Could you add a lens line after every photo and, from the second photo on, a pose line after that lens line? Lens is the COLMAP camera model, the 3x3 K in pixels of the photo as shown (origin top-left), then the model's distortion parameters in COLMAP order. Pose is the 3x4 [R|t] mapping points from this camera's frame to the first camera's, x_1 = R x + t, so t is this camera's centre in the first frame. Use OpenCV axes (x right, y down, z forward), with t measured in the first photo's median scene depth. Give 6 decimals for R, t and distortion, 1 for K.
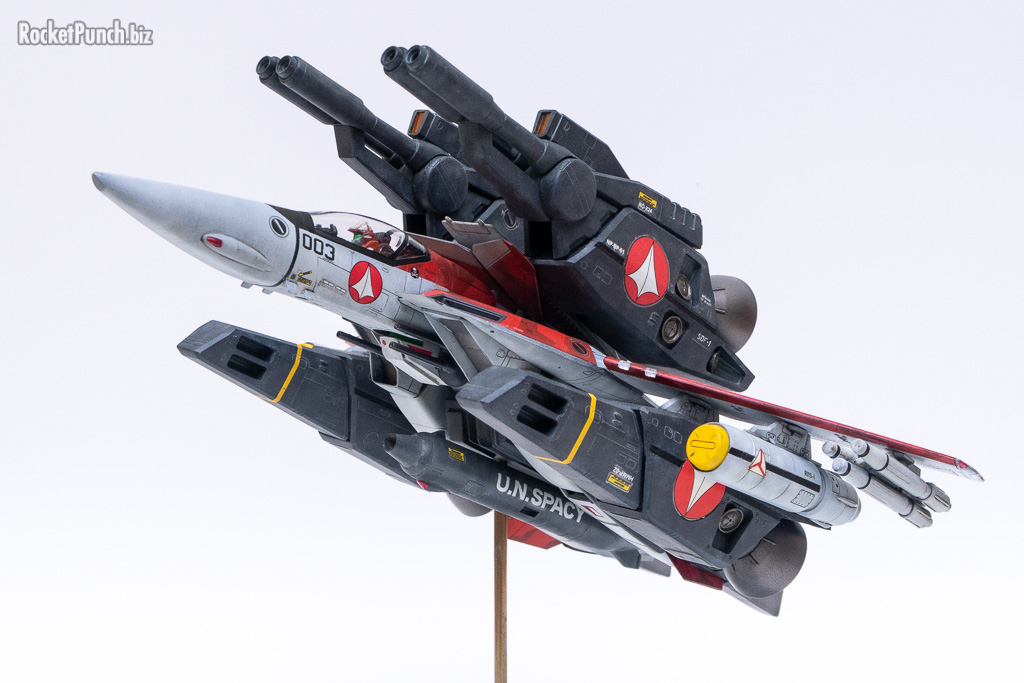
lens RADIAL K [[1818.9, 0, 512.0], [0, 1818.9, 341.5], [0, 0, 1]] dist [-0.002272, 0.010282]
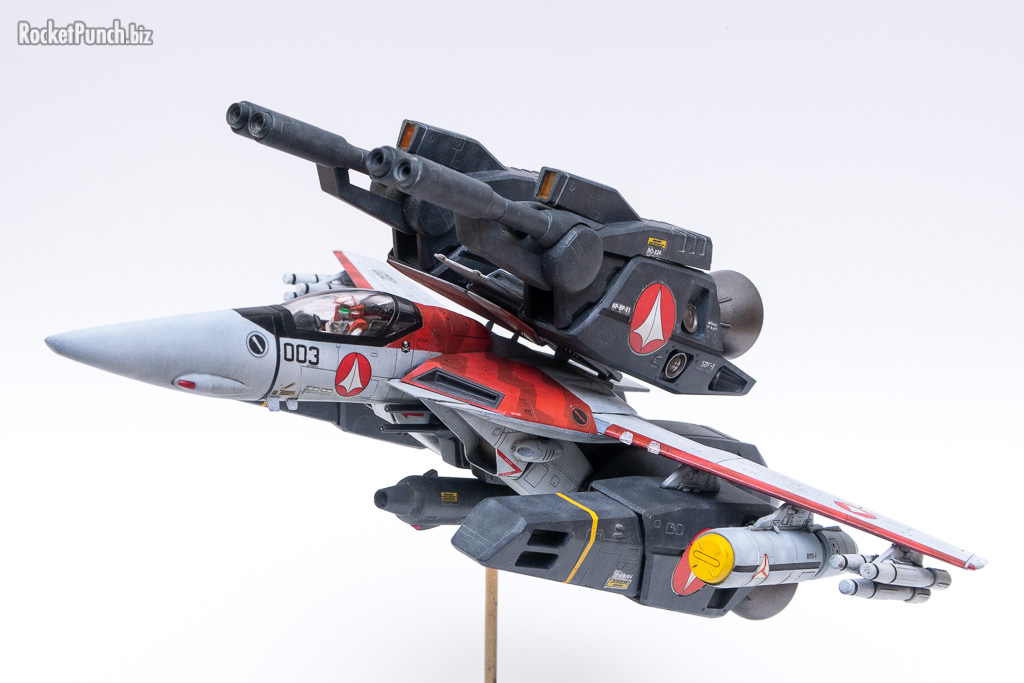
lens RADIAL K [[1606.8, 0, 512.0], [0, 1606.8, 341.5], [0, 0, 1]] dist [-0.032159, -0.046426]
pose [[0.999777, 0.012533, 0.017018, -0.013221], [-0.017267, 0.948678, 0.315772, -0.303472], [-0.012187, -0.315996, 0.948682, 0.220734]]
